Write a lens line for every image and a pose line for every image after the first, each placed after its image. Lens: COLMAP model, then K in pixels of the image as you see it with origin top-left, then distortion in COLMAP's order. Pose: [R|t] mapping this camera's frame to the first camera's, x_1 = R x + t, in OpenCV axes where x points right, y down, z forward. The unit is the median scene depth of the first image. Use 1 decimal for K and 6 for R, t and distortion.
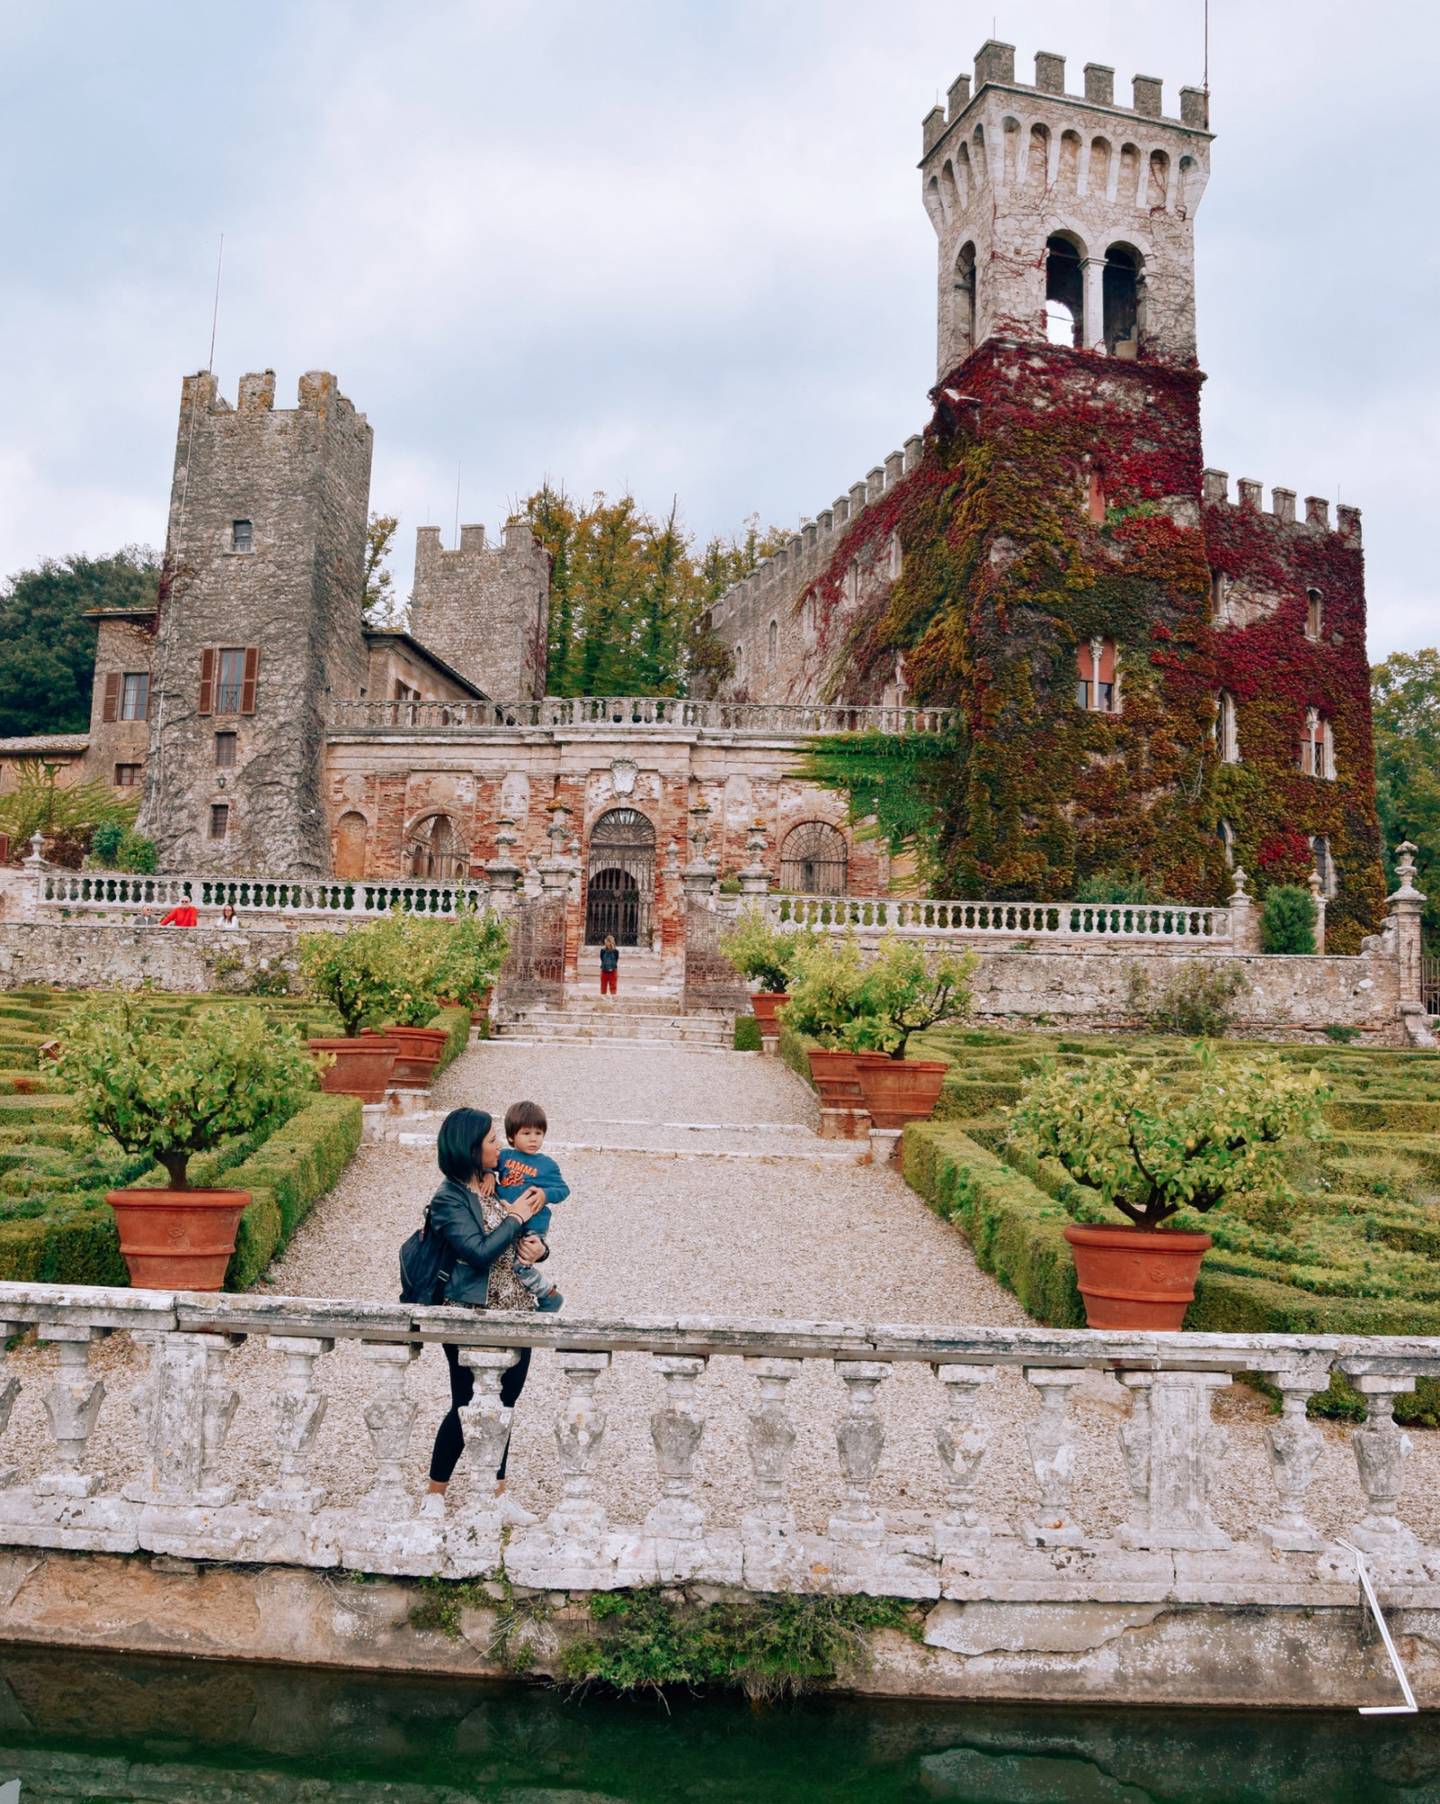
lens RADIAL K [[1661.9, 0, 701.1], [0, 1661.9, 852.1], [0, 0, 1]] dist [-0.158092, 0.113685]
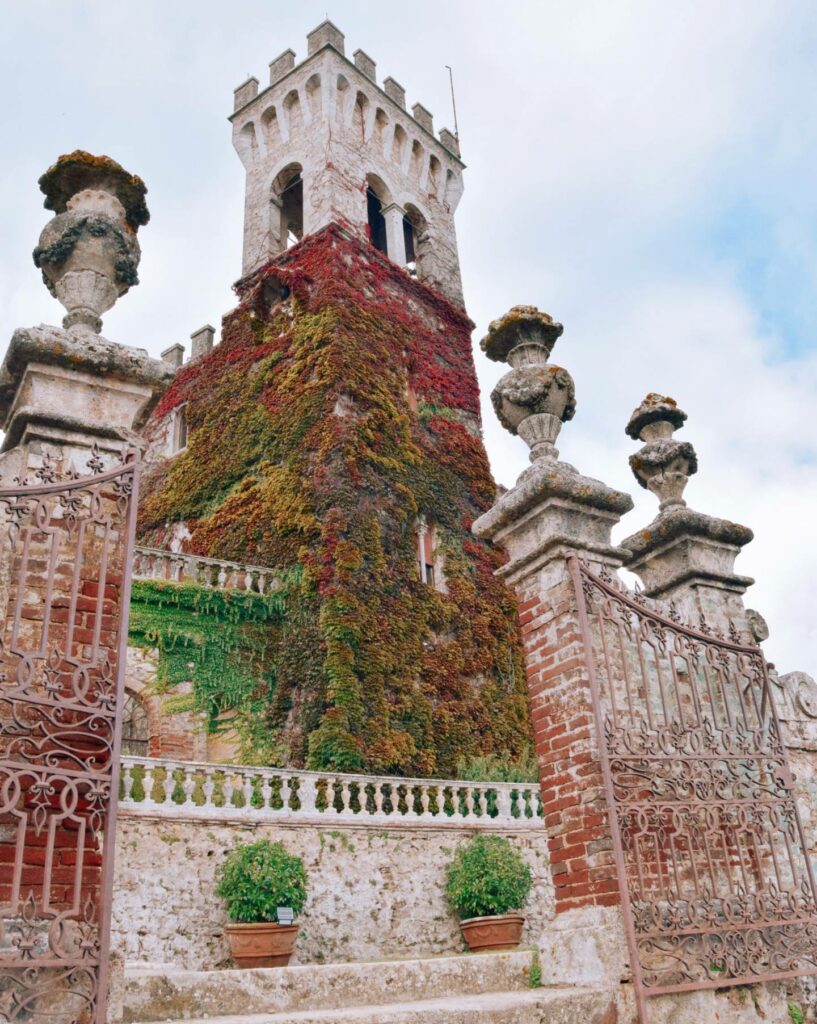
lens RADIAL K [[943.3, 0, 397.8], [0, 943.3, 483.7], [0, 0, 1]] dist [-0.158092, 0.113685]
pose [[0.819478, 0.191802, 0.540062, -0.073003], [0.006767, 0.939032, -0.343764, 0.041713], [-0.573071, 0.285361, 0.768218, 0.550951]]
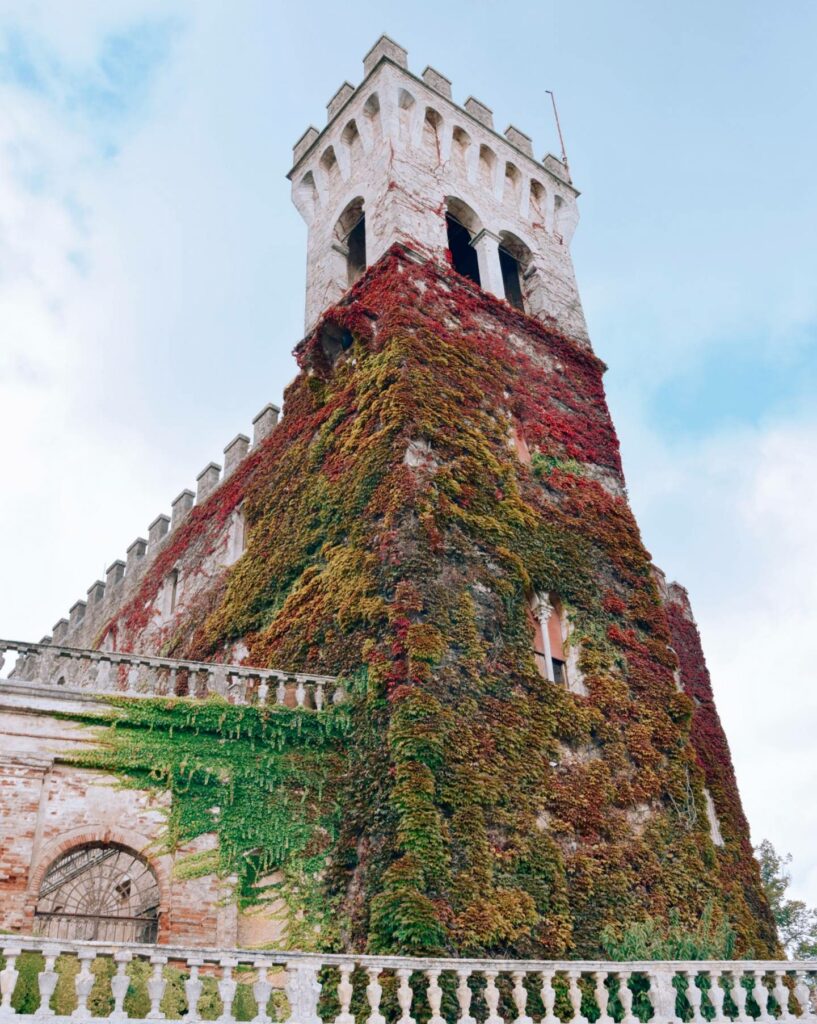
lens RADIAL K [[968.6, 0, 407.0], [0, 968.6, 597.3], [0, 0, 1]] dist [-0.156395, 0.133472]
pose [[0.924608, 0.134186, 0.356503, 0.036527], [0.023994, 0.913525, -0.406075, 0.037344], [-0.380163, 0.384014, 0.841433, 0.644864]]
